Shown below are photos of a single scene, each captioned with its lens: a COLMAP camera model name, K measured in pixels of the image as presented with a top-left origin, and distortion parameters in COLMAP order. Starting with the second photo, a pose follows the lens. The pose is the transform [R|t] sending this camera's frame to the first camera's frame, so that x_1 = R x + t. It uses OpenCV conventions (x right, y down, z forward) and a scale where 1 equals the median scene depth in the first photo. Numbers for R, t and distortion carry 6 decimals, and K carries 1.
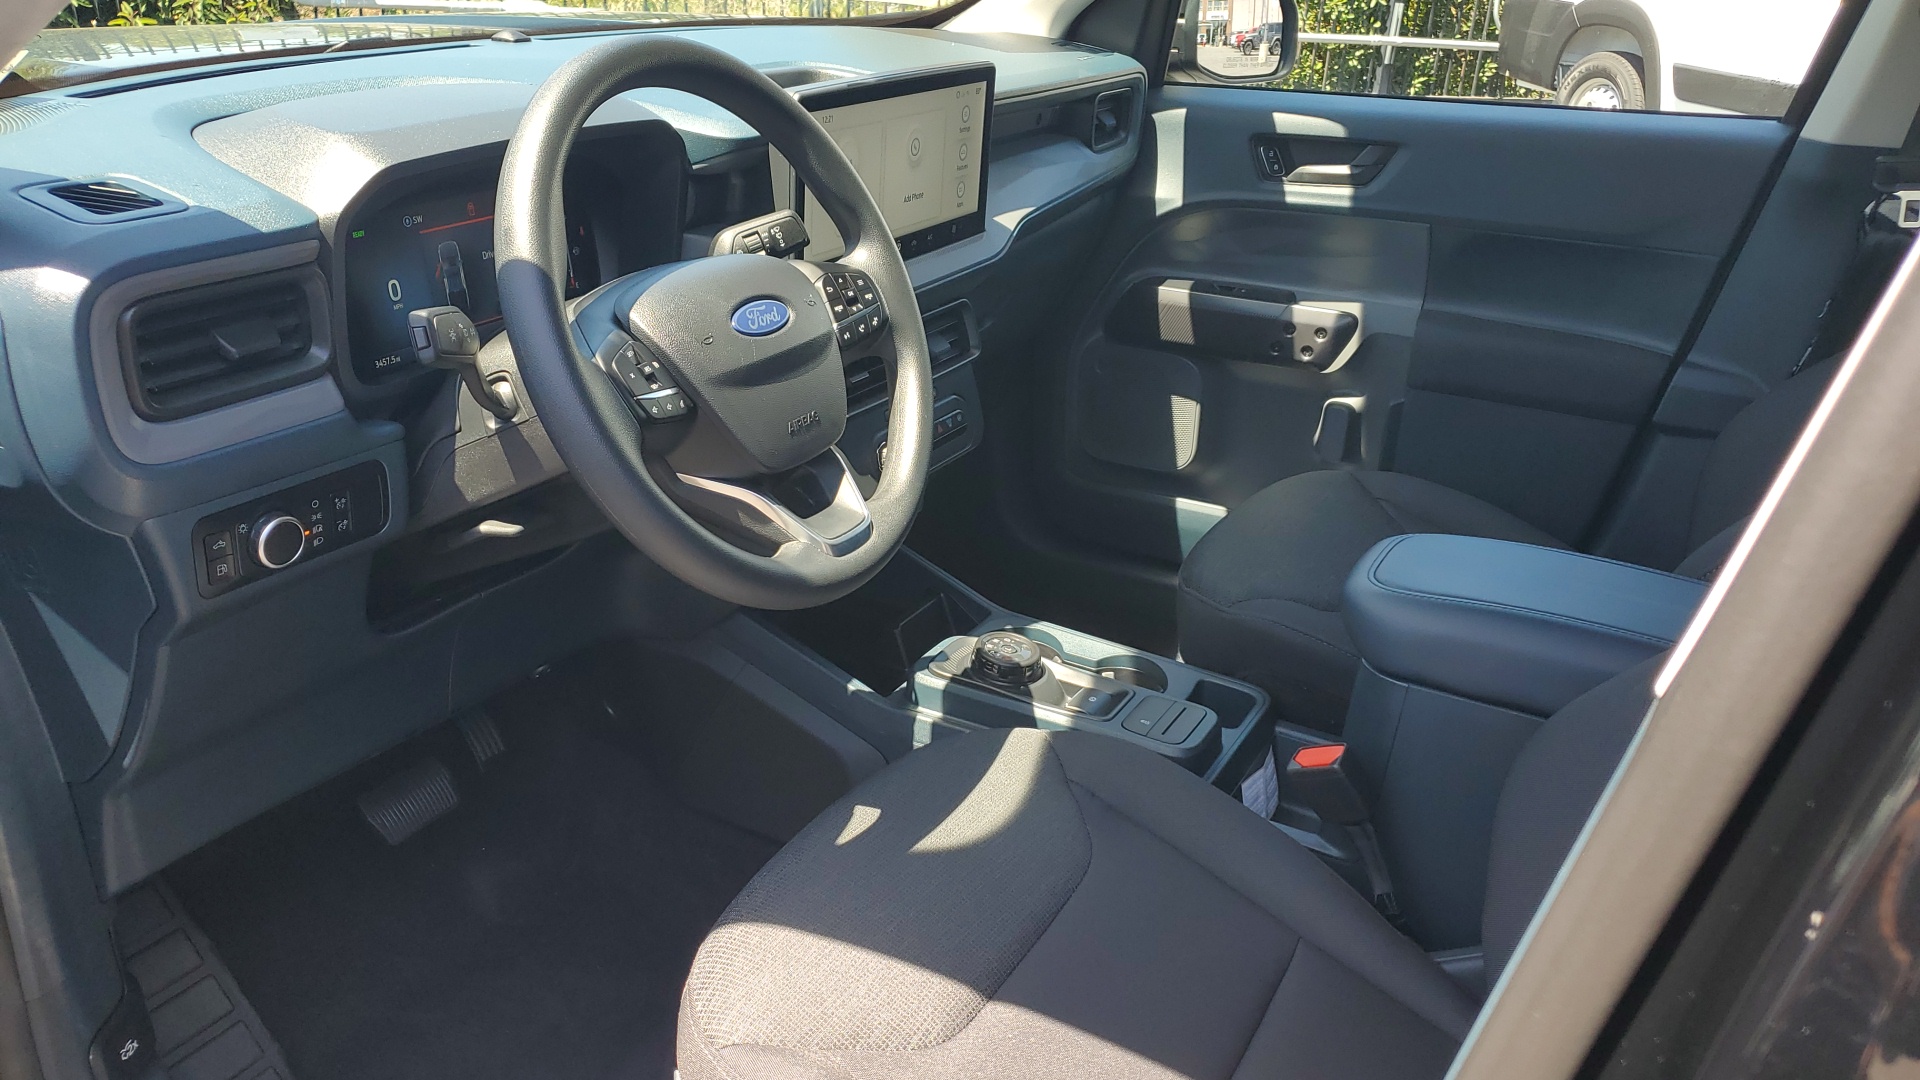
lens RADIAL K [[1519.1, 0, 959.2], [0, 1519.1, 573.8], [0, 0, 1]] dist [0.073199, -0.003051]
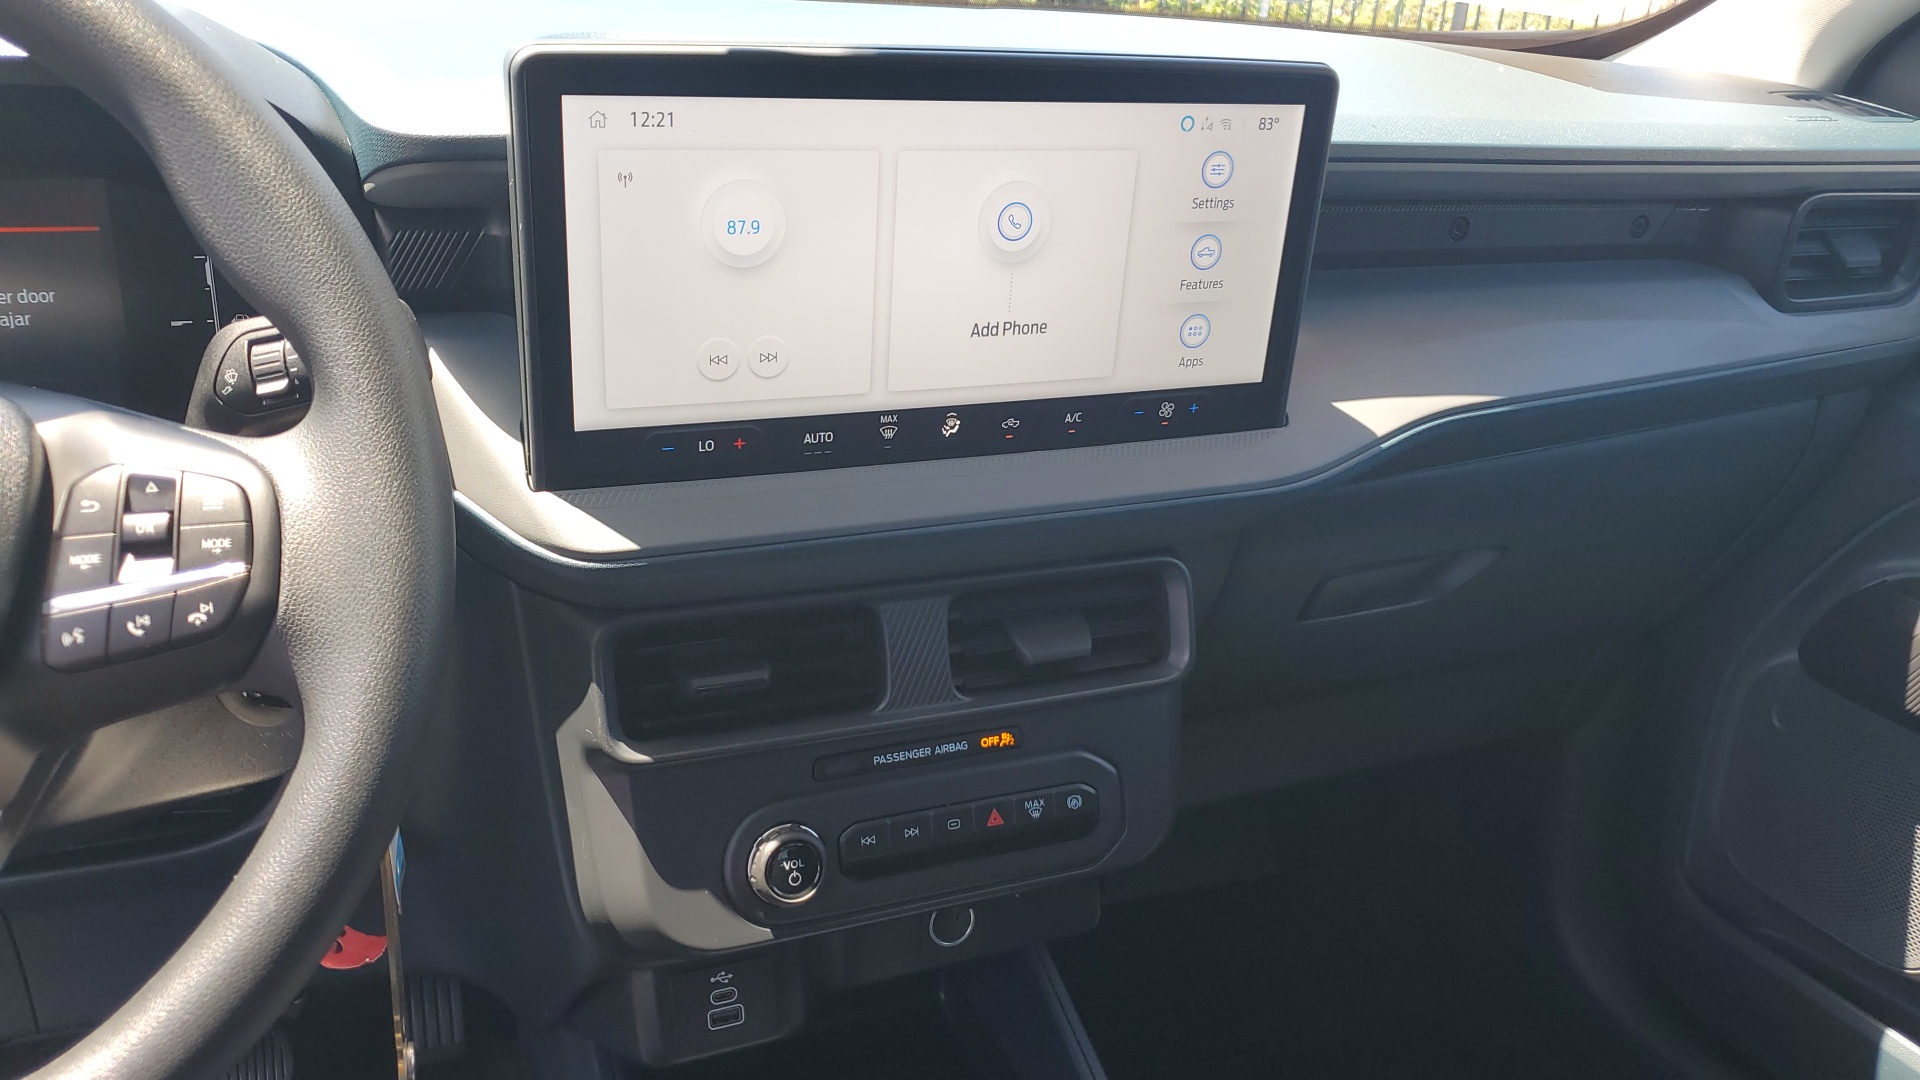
lens RADIAL K [[1524.0, 0, 980.7], [0, 1524.0, 521.8], [0, 0, 1]] dist [0.114216, -0.196271]
pose [[0.794745, 0.227228, -0.562803, 0.205563], [-0.275471, 0.961309, -0.000876, -0.166209], [0.540829, 0.155732, 0.826591, 0.553306]]
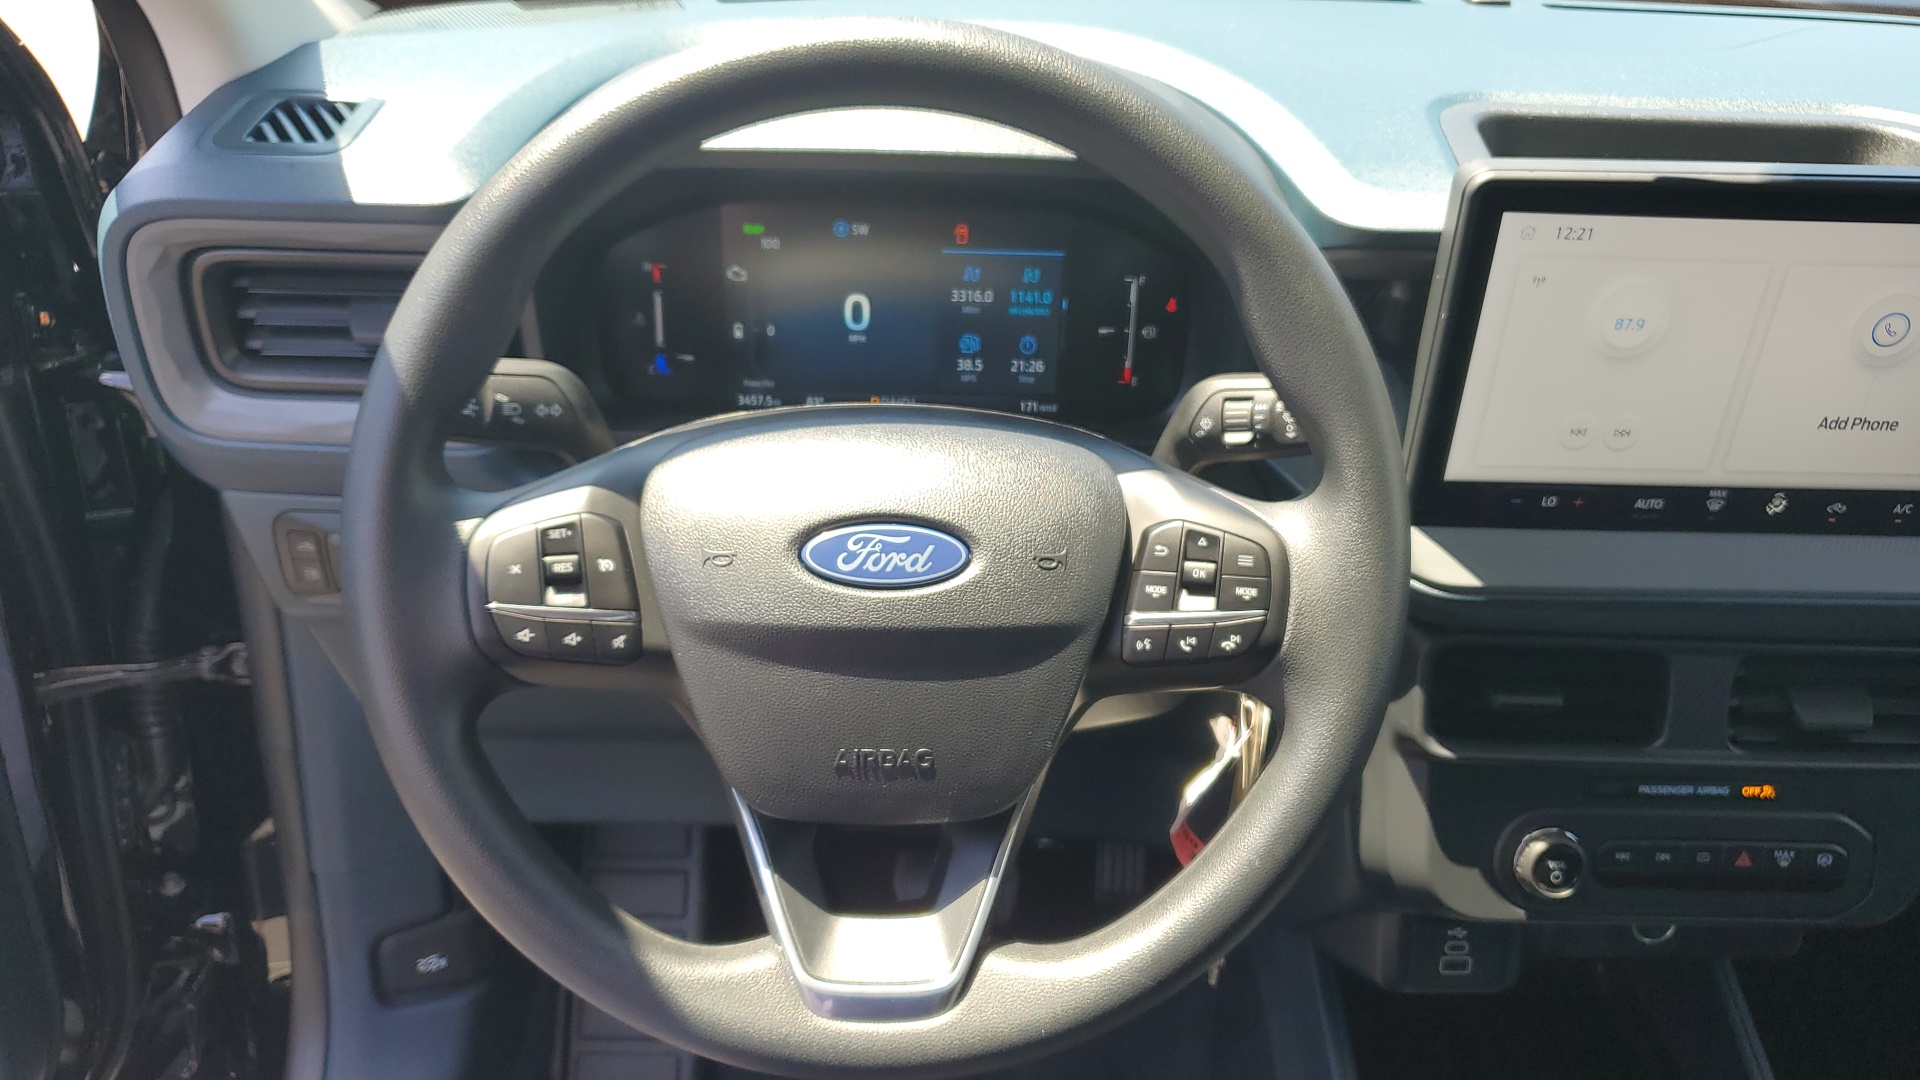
lens RADIAL K [[1550.2, 0, 960.0], [0, 1550.2, 540.0], [0, 0, 1]] dist [0.013449, -0.005088]
pose [[0.508117, 0.398524, -0.763541, 0.188280], [-0.371922, 0.901122, 0.222829, -0.192138], [0.776847, 0.170755, 0.606095, 0.434604]]
